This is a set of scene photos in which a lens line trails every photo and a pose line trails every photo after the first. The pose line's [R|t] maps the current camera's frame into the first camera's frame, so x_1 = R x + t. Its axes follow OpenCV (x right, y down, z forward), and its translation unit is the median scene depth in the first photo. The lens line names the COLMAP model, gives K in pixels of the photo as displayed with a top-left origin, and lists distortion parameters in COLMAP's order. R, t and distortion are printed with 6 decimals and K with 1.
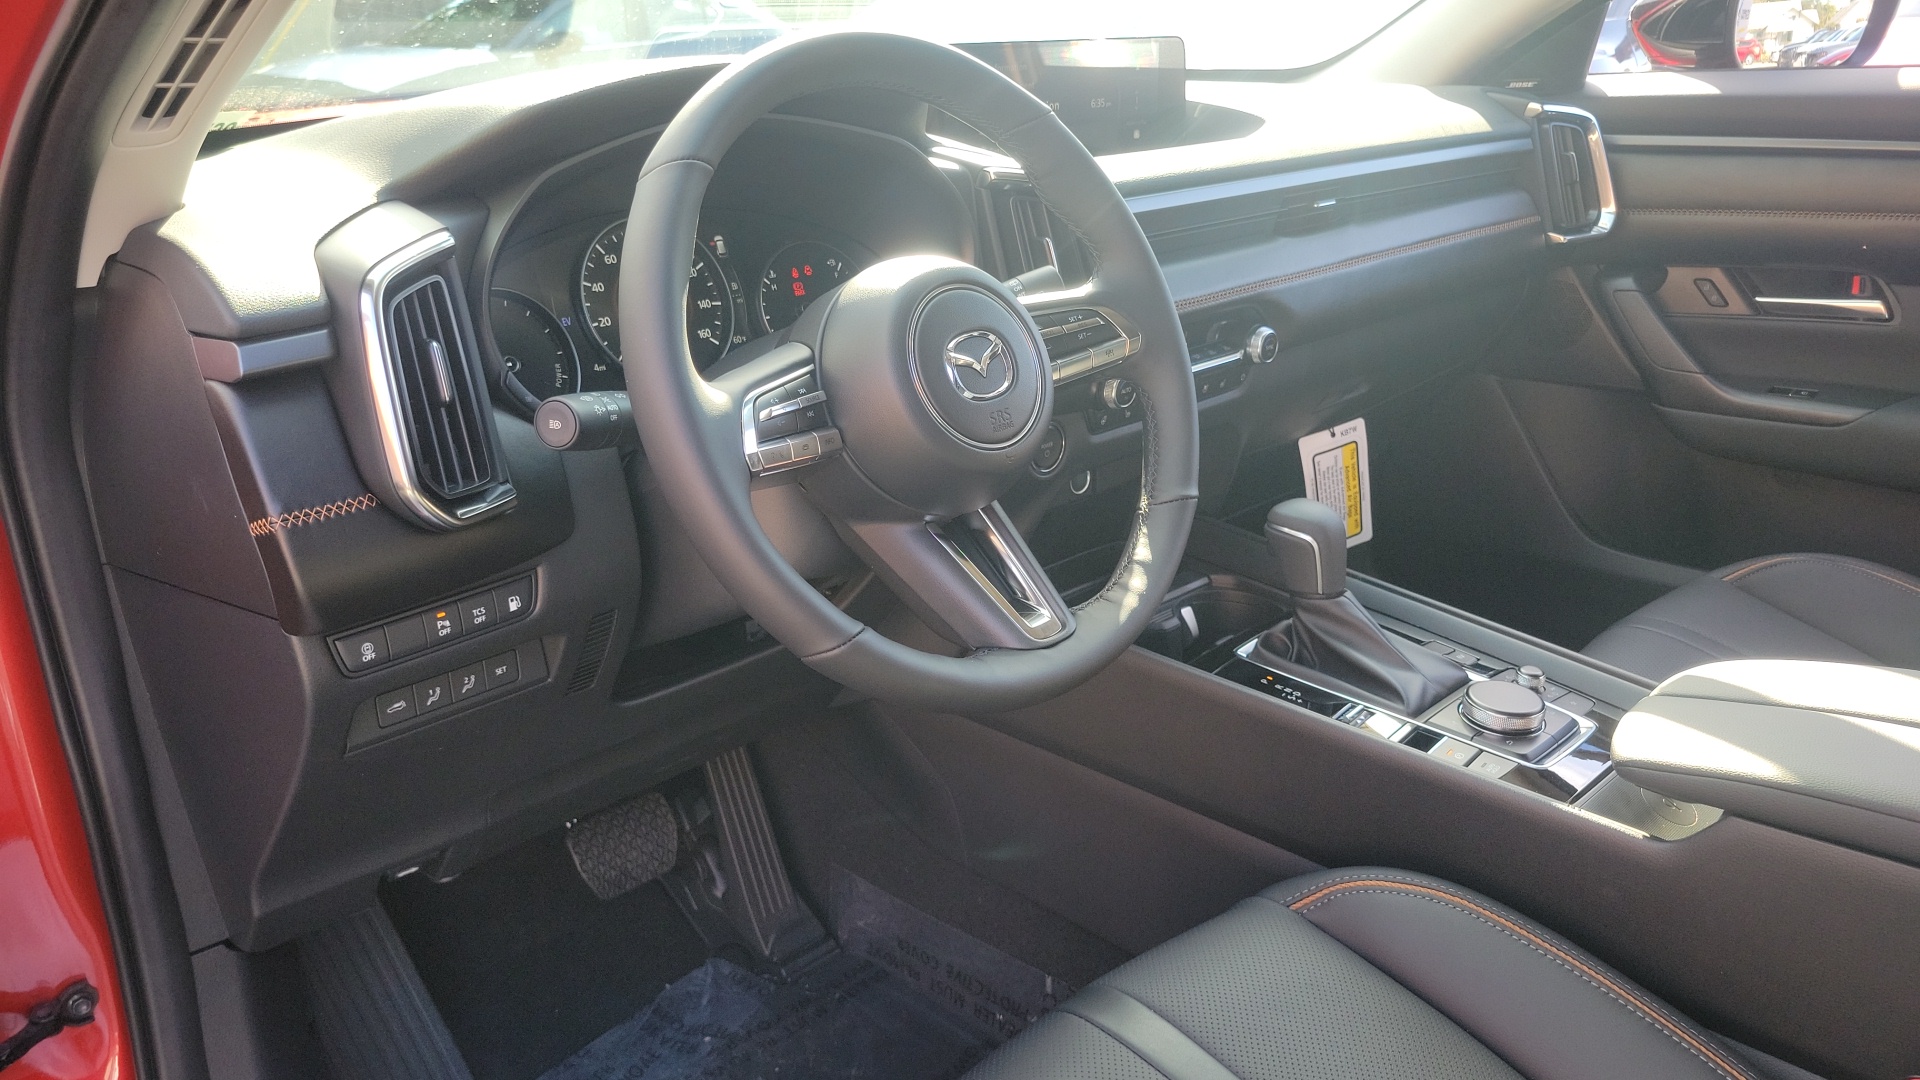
lens RADIAL K [[1455.2, 0, 954.8], [0, 1455.2, 548.8], [0, 0, 1]] dist [0.029029, -0.009334]
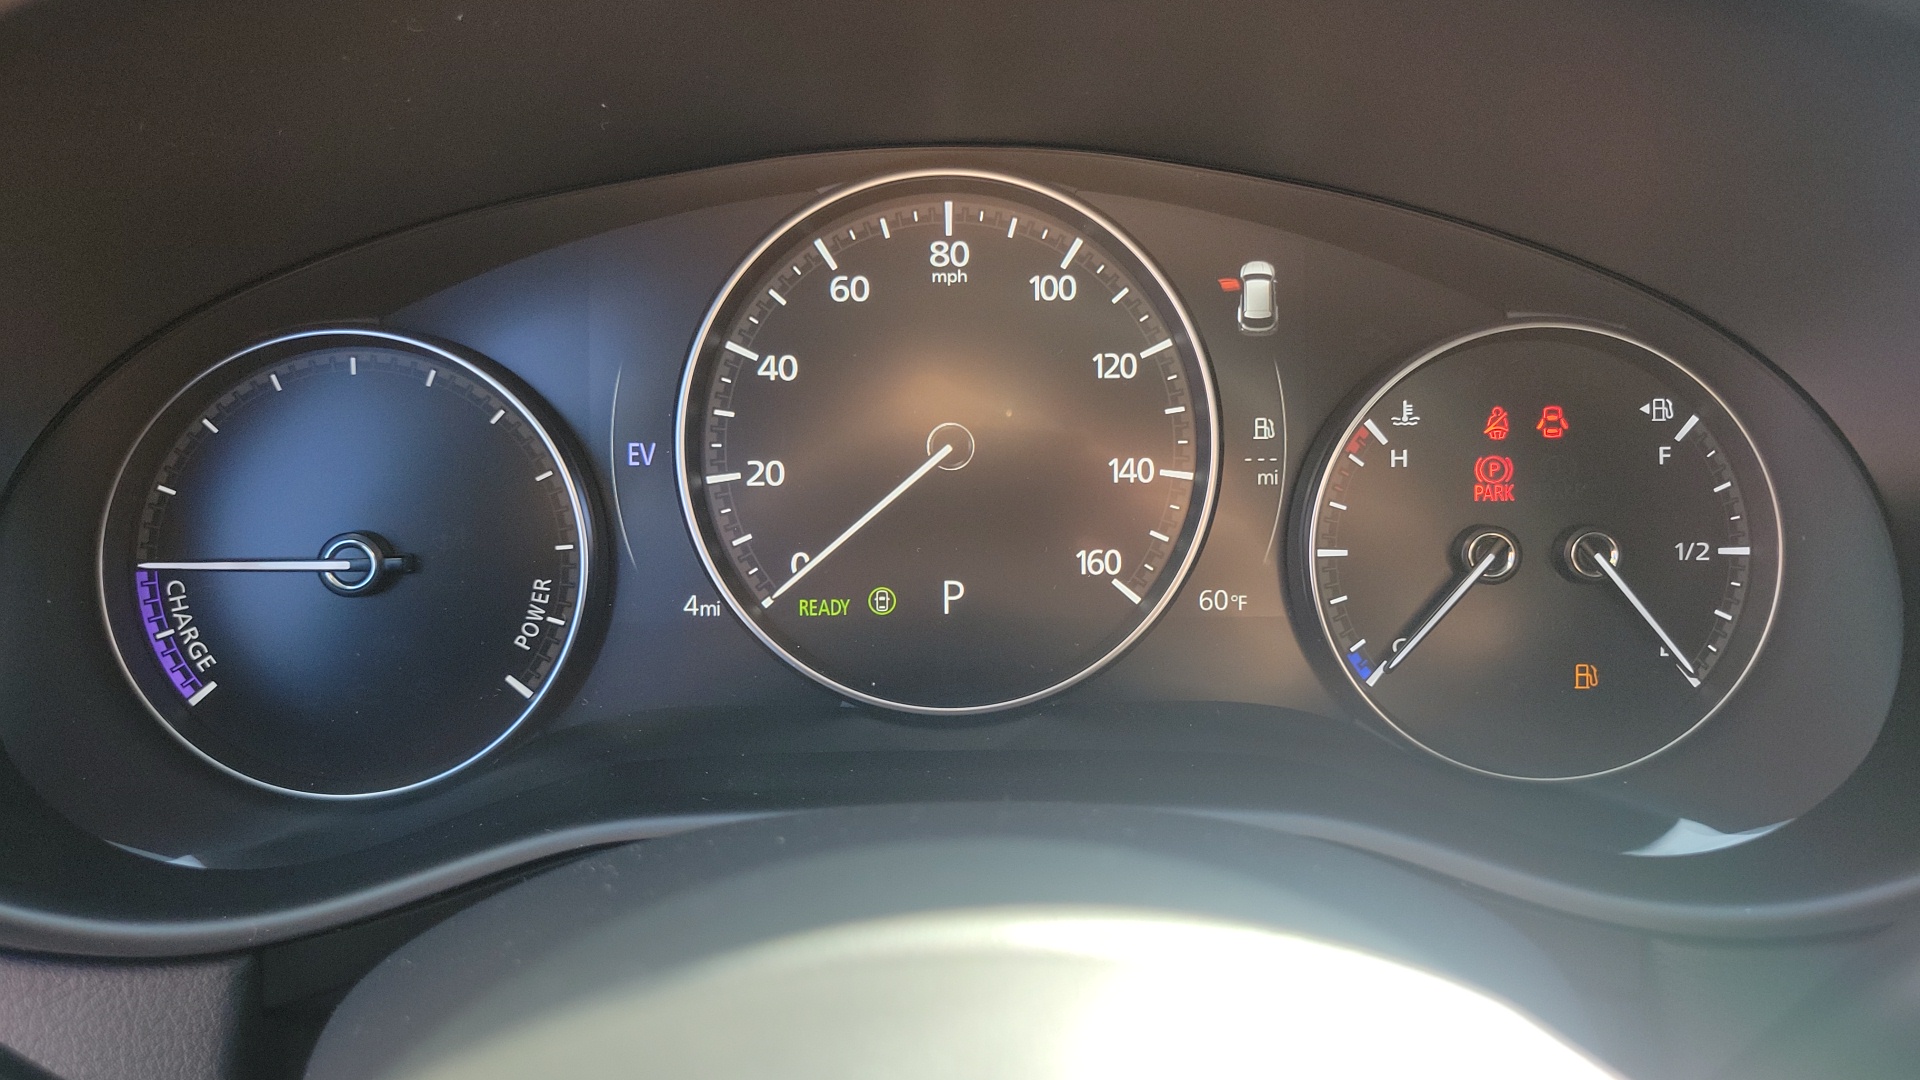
lens RADIAL K [[1464.7, 0, 949.6], [0, 1464.7, 538.7], [0, 0, 1]] dist [0.013897, 0.001005]
pose [[0.726496, 0.280032, -0.627523, 0.001955], [-0.252748, 0.958077, 0.134930, -0.147341], [0.639000, 0.060579, 0.766817, 0.578989]]
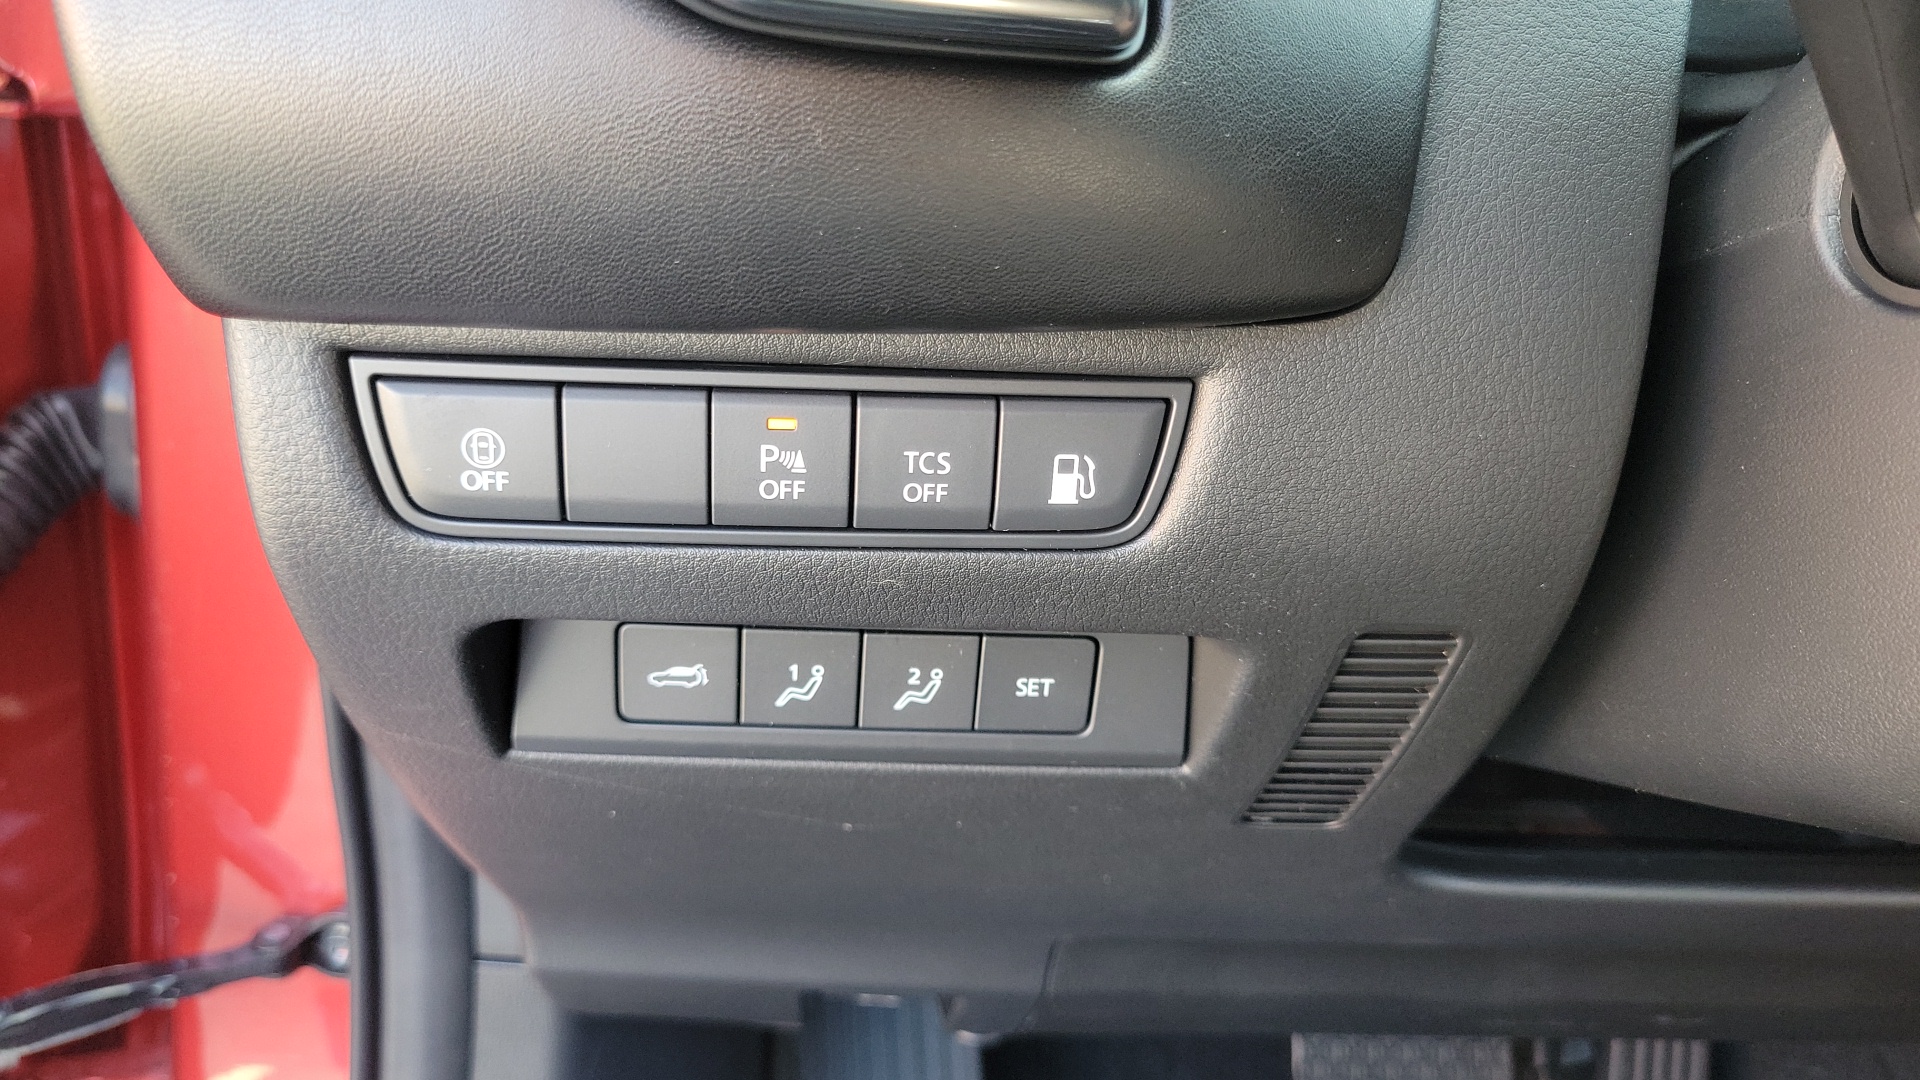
lens RADIAL K [[1471.5, 0, 965.2], [0, 1471.5, 533.7], [0, 0, 1]] dist [0.006405, -0.001463]
pose [[0.749322, 0.319604, -0.579974, -0.098809], [-0.310884, 0.943089, 0.118044, 0.013256], [0.584694, 0.091851, 0.806037, 0.483150]]
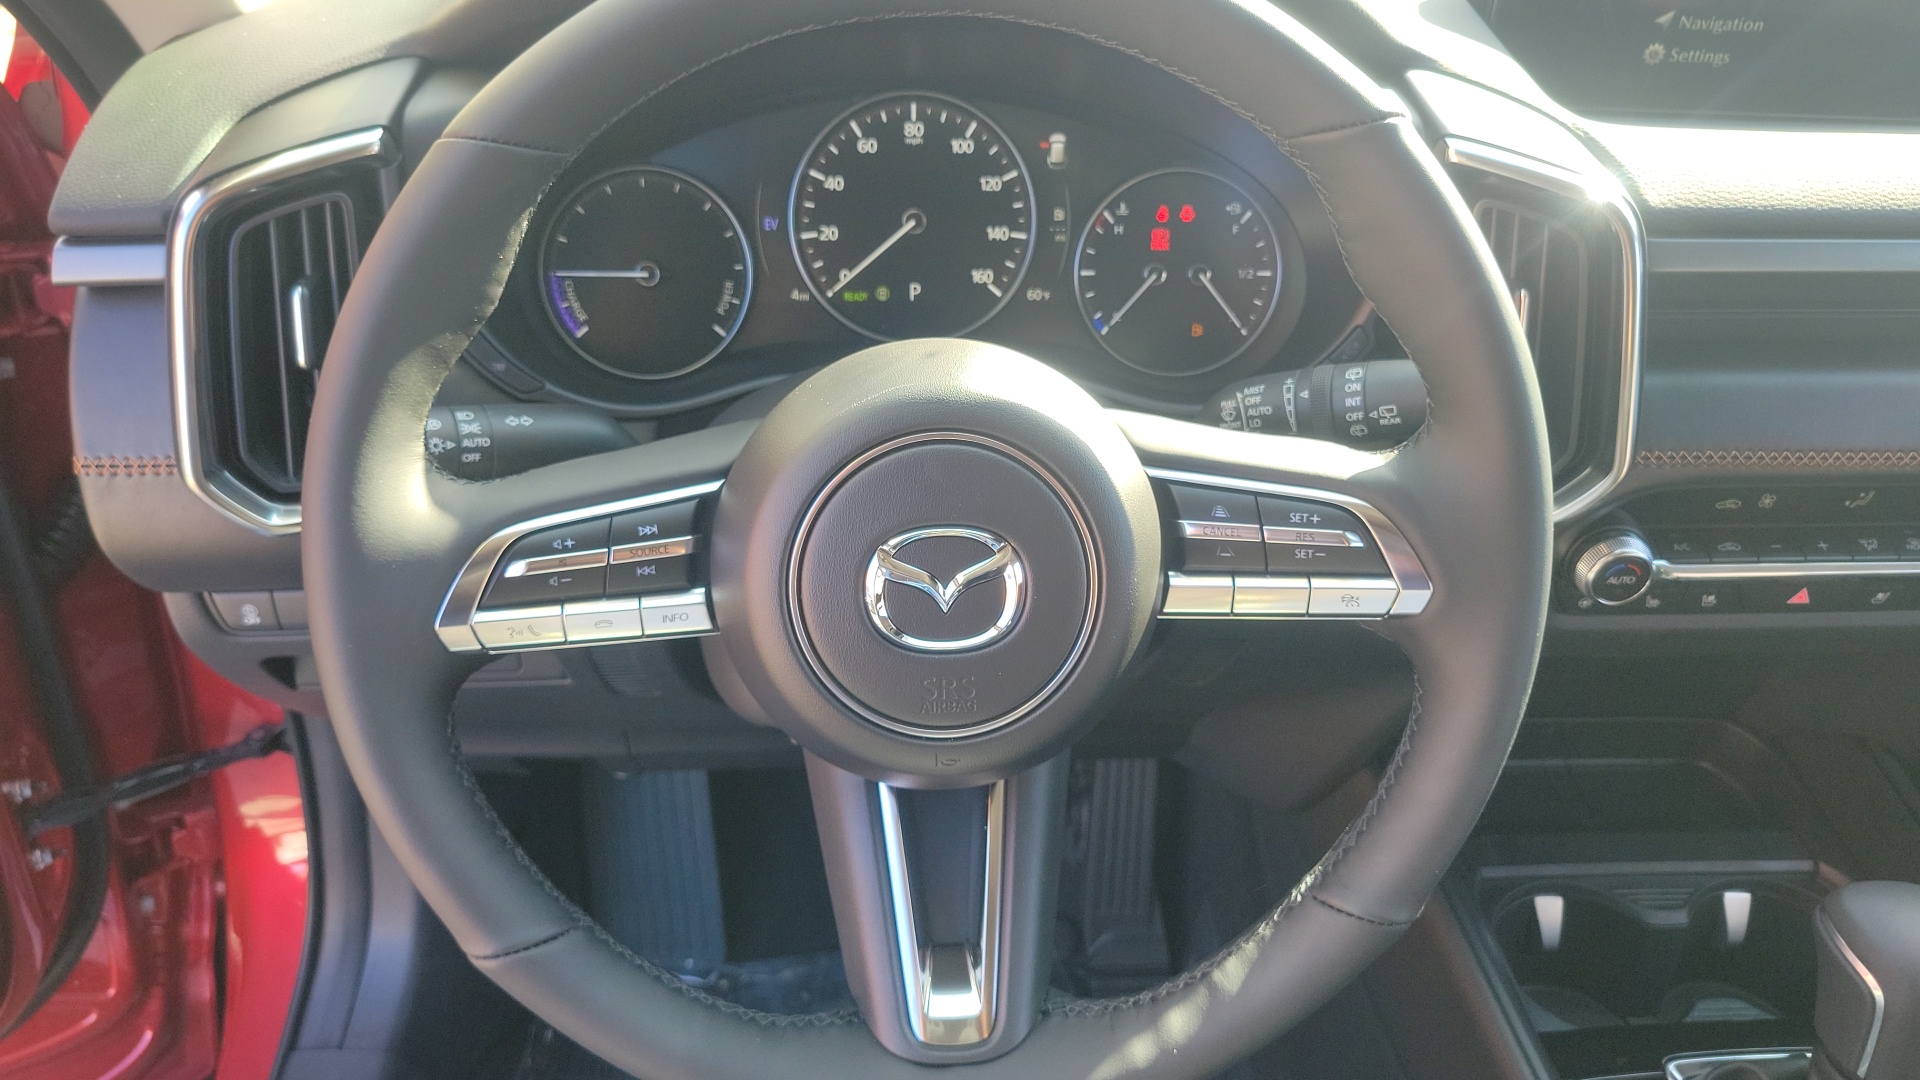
lens RADIAL K [[1464.7, 0, 949.6], [0, 1464.7, 538.7], [0, 0, 1]] dist [0.013897, 0.001005]
pose [[0.742781, 0.394371, -0.541063, 0.188320], [-0.265156, 0.915312, 0.303144, -0.188795], [0.614792, -0.081703, 0.784446, 0.345320]]
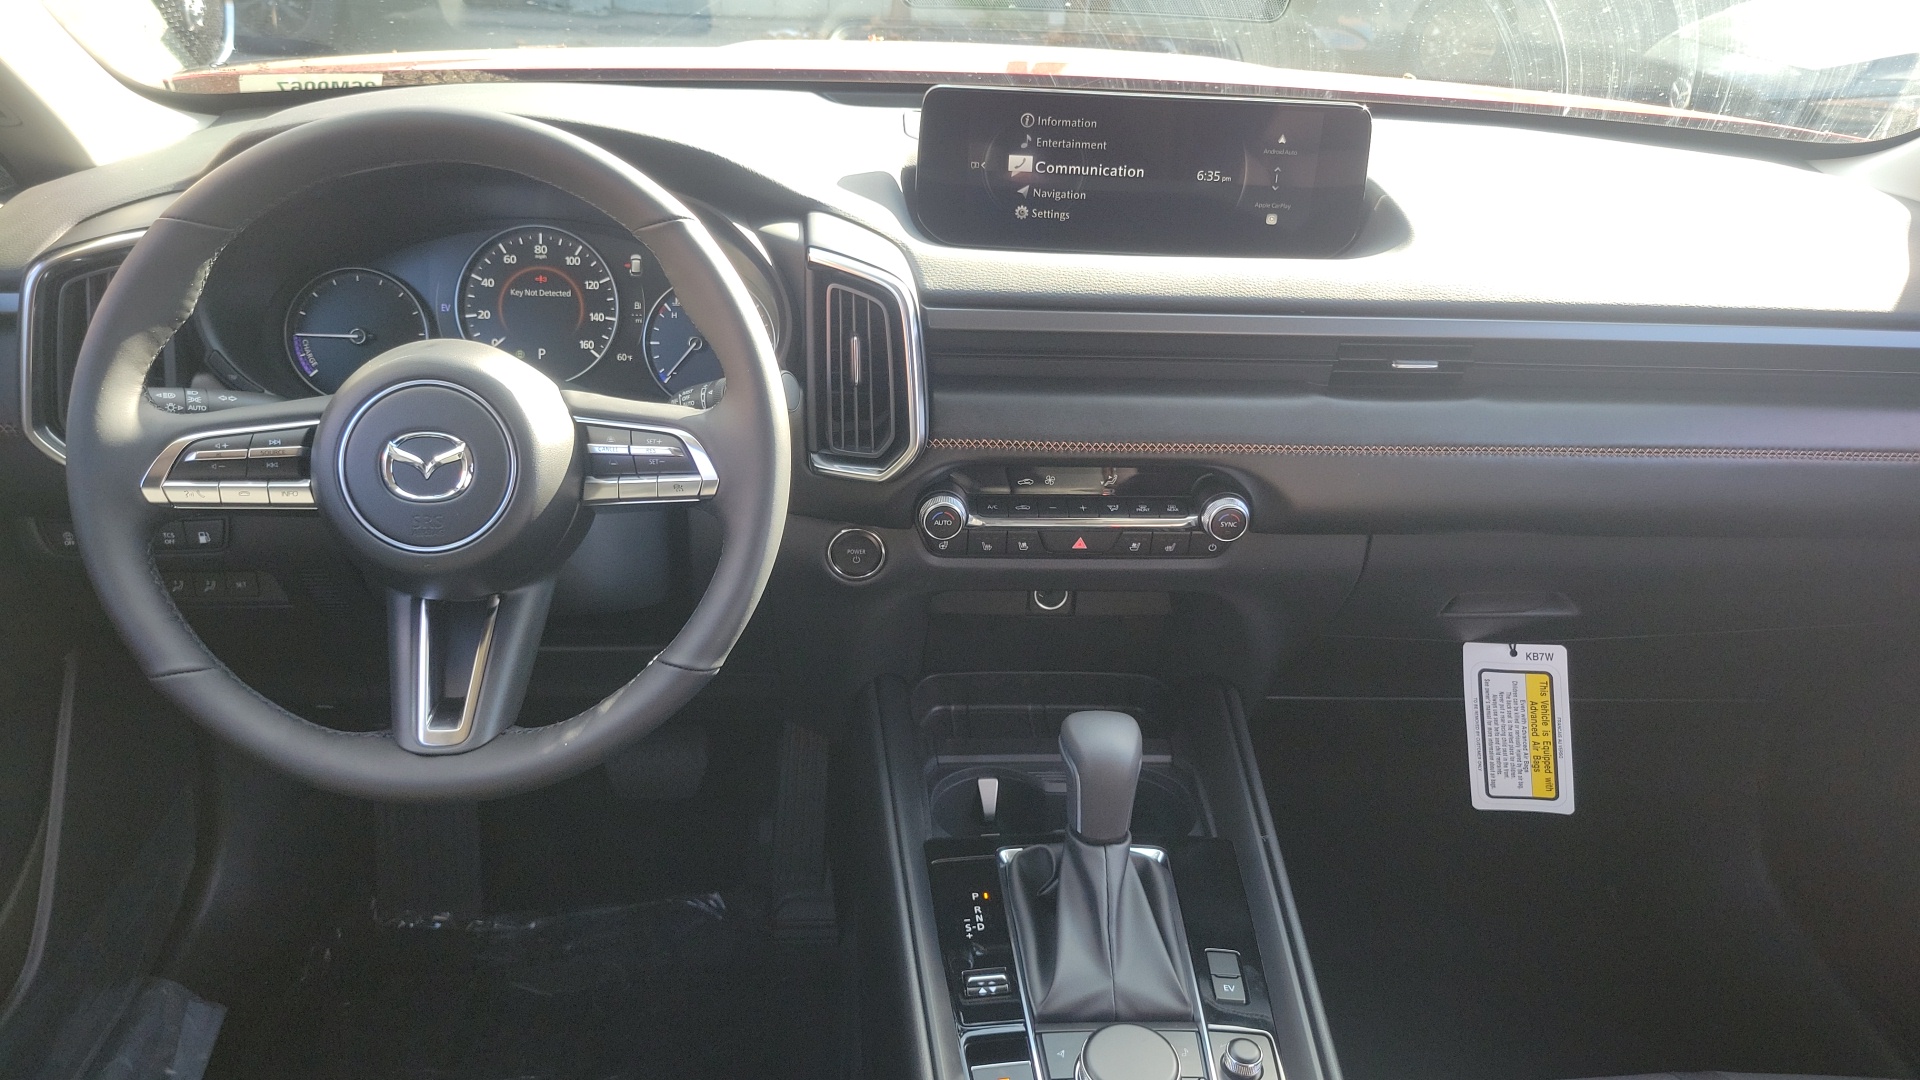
lens RADIAL K [[1455.2, 0, 954.8], [0, 1455.2, 548.8], [0, 0, 1]] dist [0.029029, -0.009334]
pose [[0.747638, 0.330208, -0.576194, 0.534444], [-0.278856, 0.943524, 0.178890, -0.212995], [0.602724, 0.026930, 0.797495, 0.257359]]
